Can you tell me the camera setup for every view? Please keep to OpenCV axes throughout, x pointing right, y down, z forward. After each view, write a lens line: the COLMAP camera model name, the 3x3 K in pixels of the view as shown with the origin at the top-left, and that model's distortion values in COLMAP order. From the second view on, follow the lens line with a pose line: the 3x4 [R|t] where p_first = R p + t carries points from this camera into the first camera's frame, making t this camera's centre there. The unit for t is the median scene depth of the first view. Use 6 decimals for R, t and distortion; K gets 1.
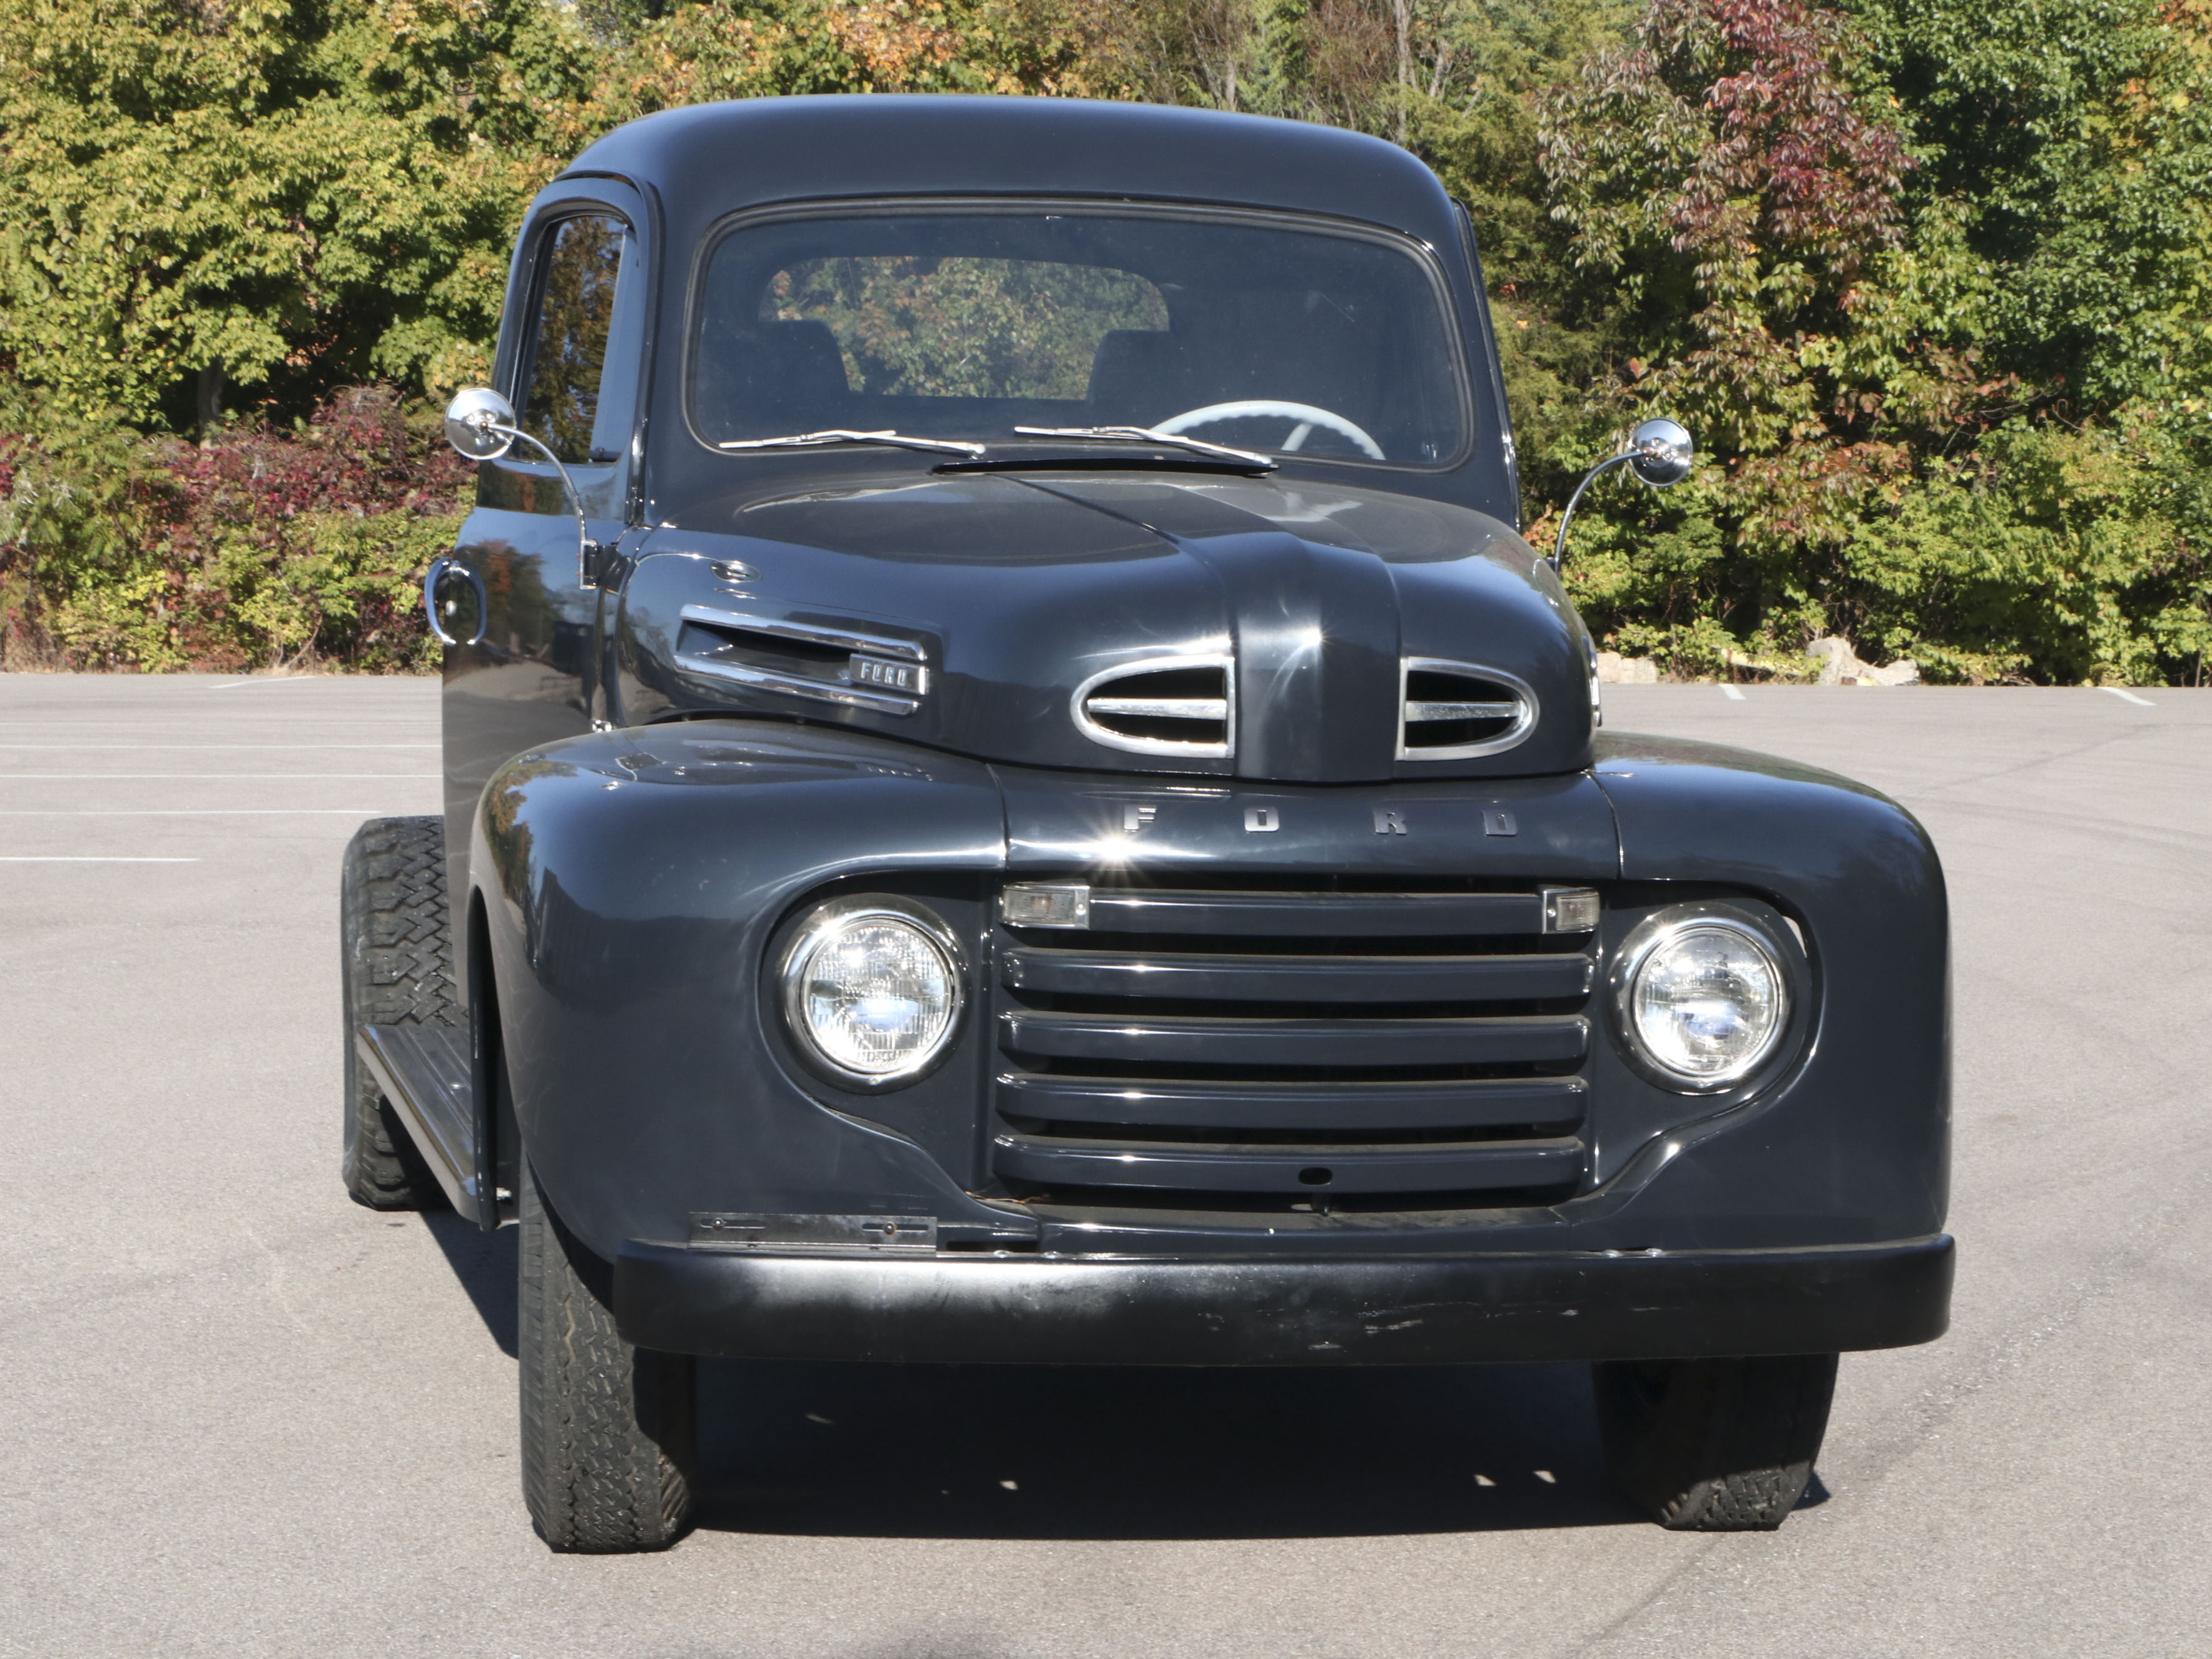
lens RADIAL K [[4972.0, 0, 1104.4], [0, 4972.0, 843.8], [0, 0, 1]] dist [0.474224, 0.000000]
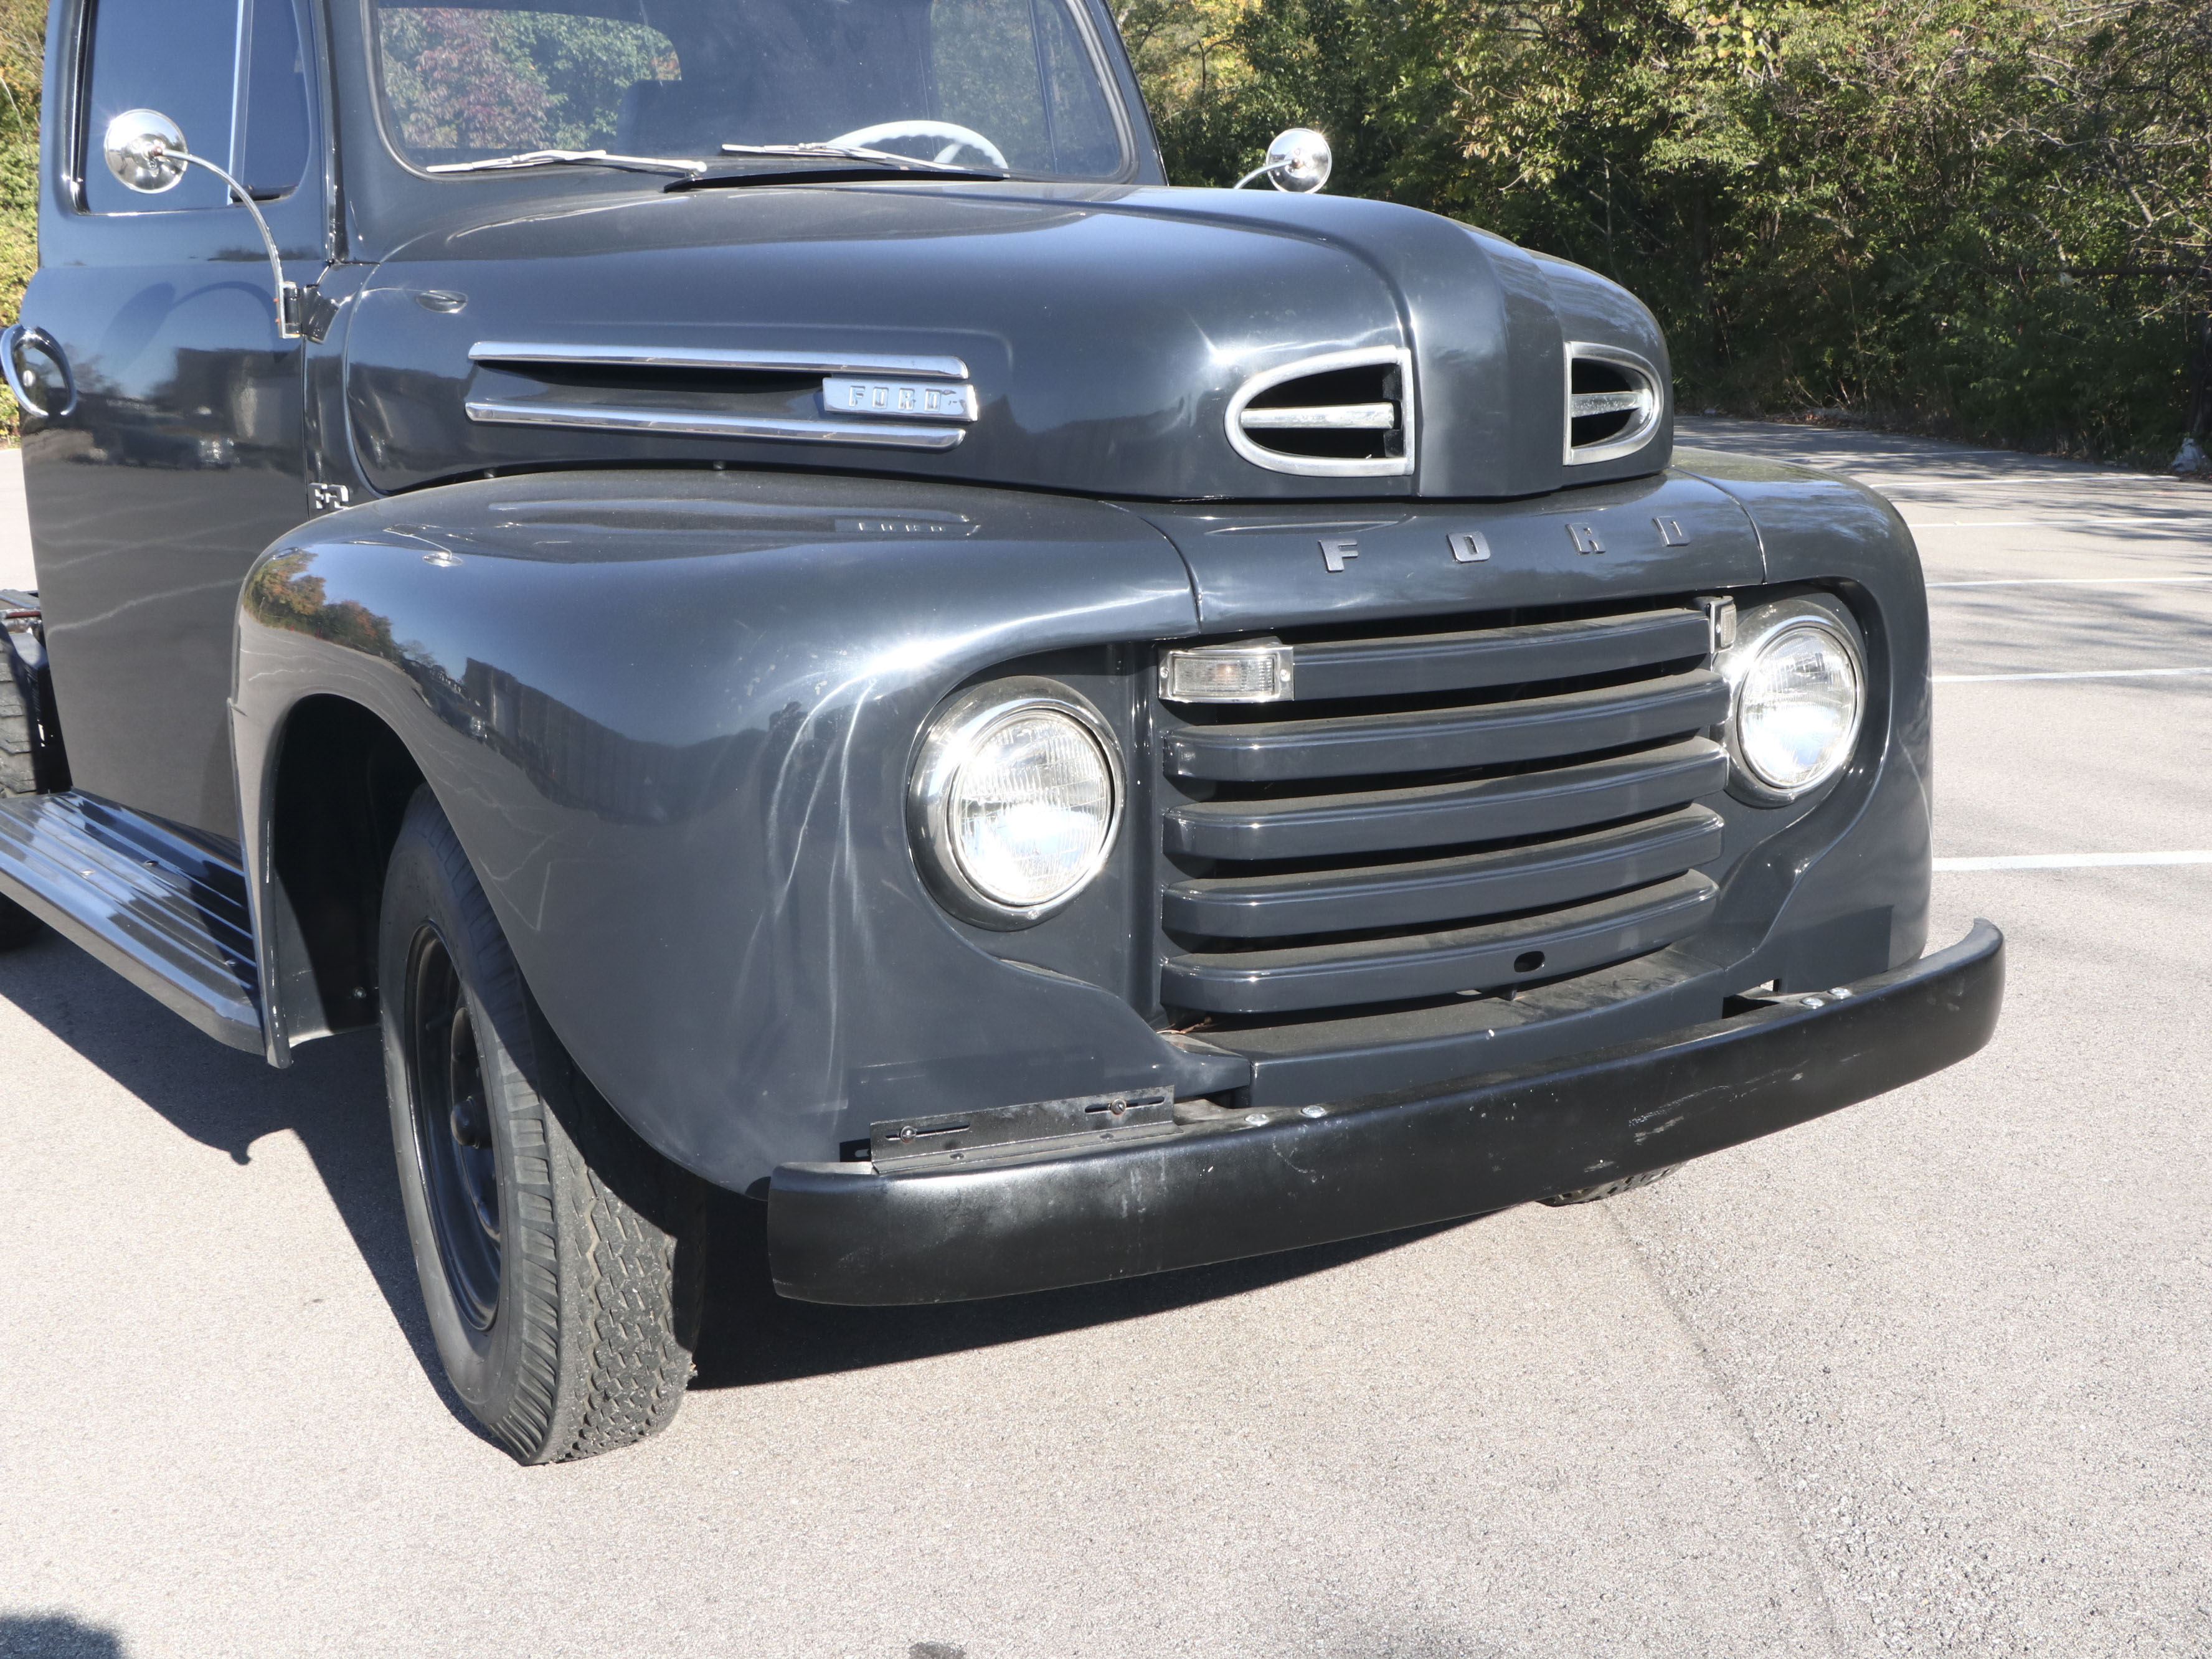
lens RADIAL K [[2766.8, 0, 1106.8], [0, 2766.8, 822.7], [0, 0, 1]] dist [-0.012474, 0.000000]
pose [[0.922813, -0.110184, 0.369154, -0.170646], [0.068460, 0.989878, 0.124319, -0.017897], [-0.379116, -0.089451, 0.921016, 0.518558]]
